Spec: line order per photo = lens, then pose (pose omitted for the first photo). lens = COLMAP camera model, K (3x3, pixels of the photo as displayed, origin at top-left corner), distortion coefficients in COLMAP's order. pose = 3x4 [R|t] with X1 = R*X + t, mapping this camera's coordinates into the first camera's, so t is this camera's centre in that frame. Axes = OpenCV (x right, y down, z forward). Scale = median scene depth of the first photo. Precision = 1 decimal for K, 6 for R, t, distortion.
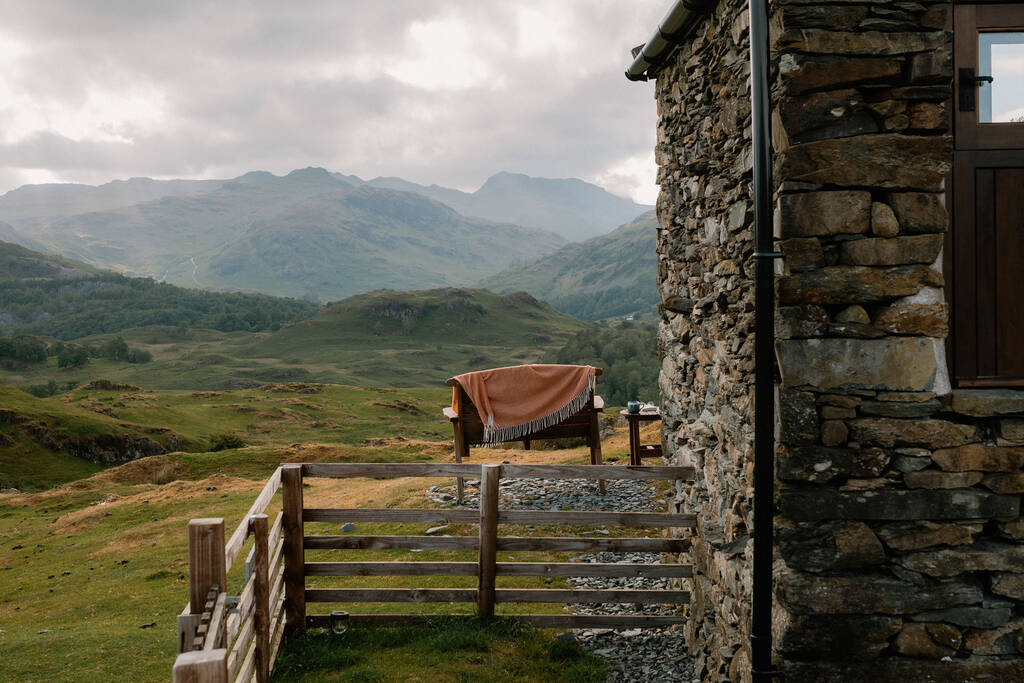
lens RADIAL K [[1409.0, 0, 512.0], [0, 1409.0, 341.5], [0, 0, 1]] dist [0.034351, 0.031661]
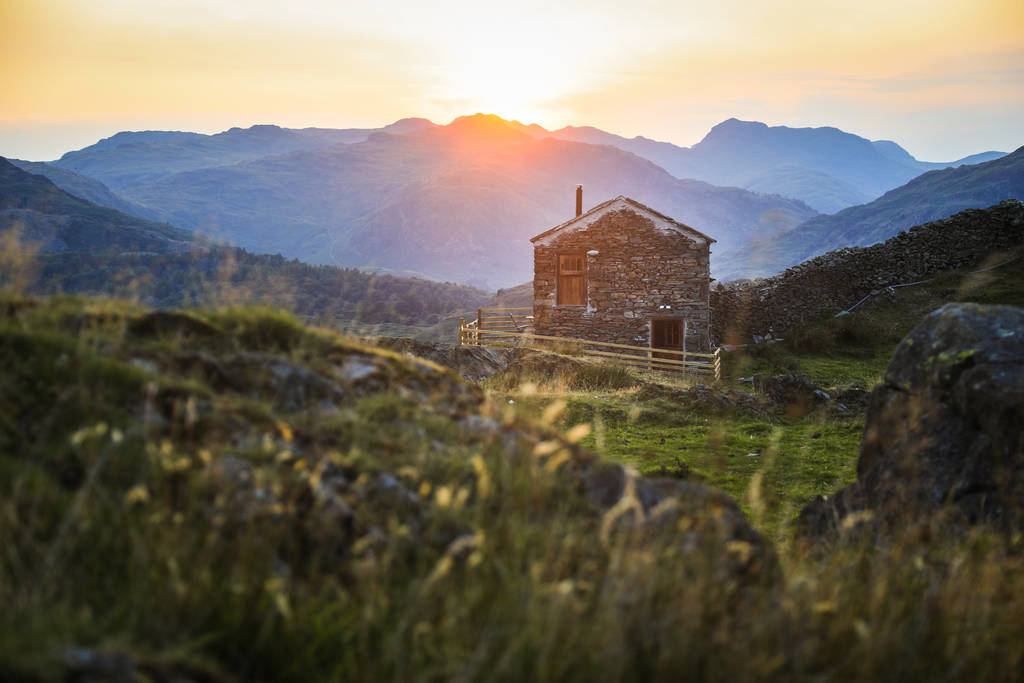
lens RADIAL K [[1983.0, 0, 512.0], [0, 1983.0, 341.5], [0, 0, 1]] dist [0.793412, 0.051999]
pose [[0.992151, 0.019574, -0.123507, 0.014570], [-0.019863, 0.999802, -0.001113, 0.002514], [0.123461, 0.003558, 0.992343, -0.100659]]
